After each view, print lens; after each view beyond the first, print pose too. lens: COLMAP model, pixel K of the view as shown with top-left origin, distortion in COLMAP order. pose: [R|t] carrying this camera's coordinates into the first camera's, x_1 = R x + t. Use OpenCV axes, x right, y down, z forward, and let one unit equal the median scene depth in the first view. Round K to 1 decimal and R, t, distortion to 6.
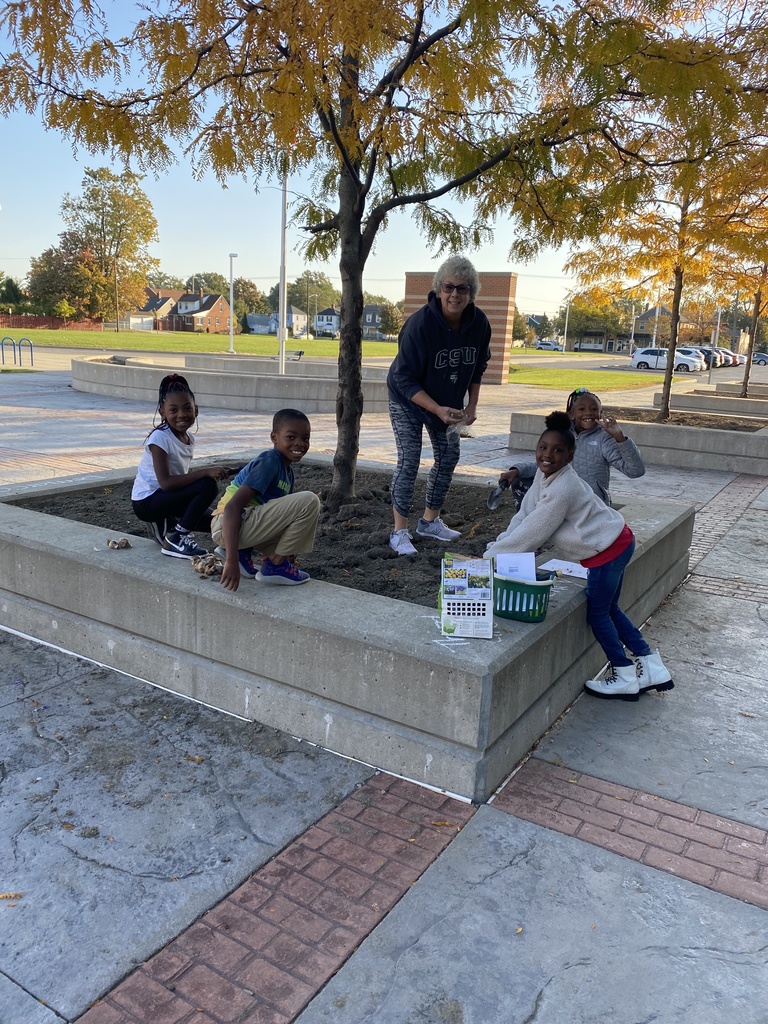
lens RADIAL K [[779.0, 0, 384.0], [0, 779.0, 512.0], [0, 0, 1]] dist [0.002972, 0.002073]
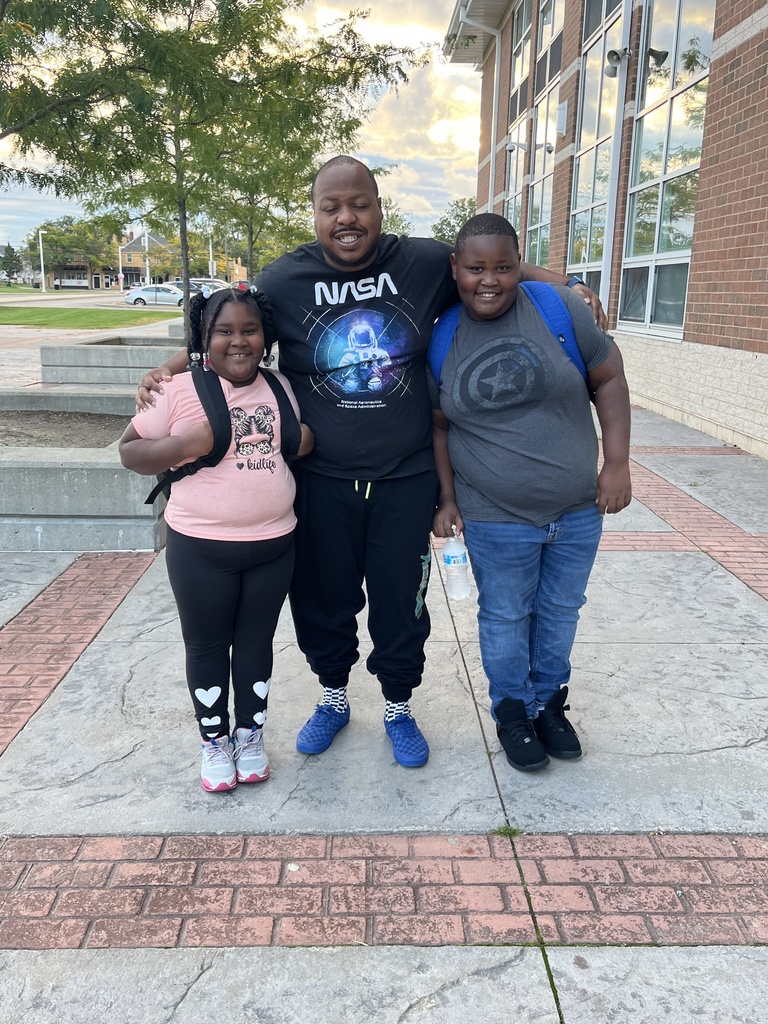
lens RADIAL K [[971.2, 0, 384.0], [0, 971.2, 512.0], [0, 0, 1]] dist [0.002187, 0.000169]
pose [[0.841297, -0.143491, 0.521182, -0.479168], [0.133061, 0.989431, 0.057622, 0.223938], [-0.523942, 0.020872, 0.851498, -0.873445]]
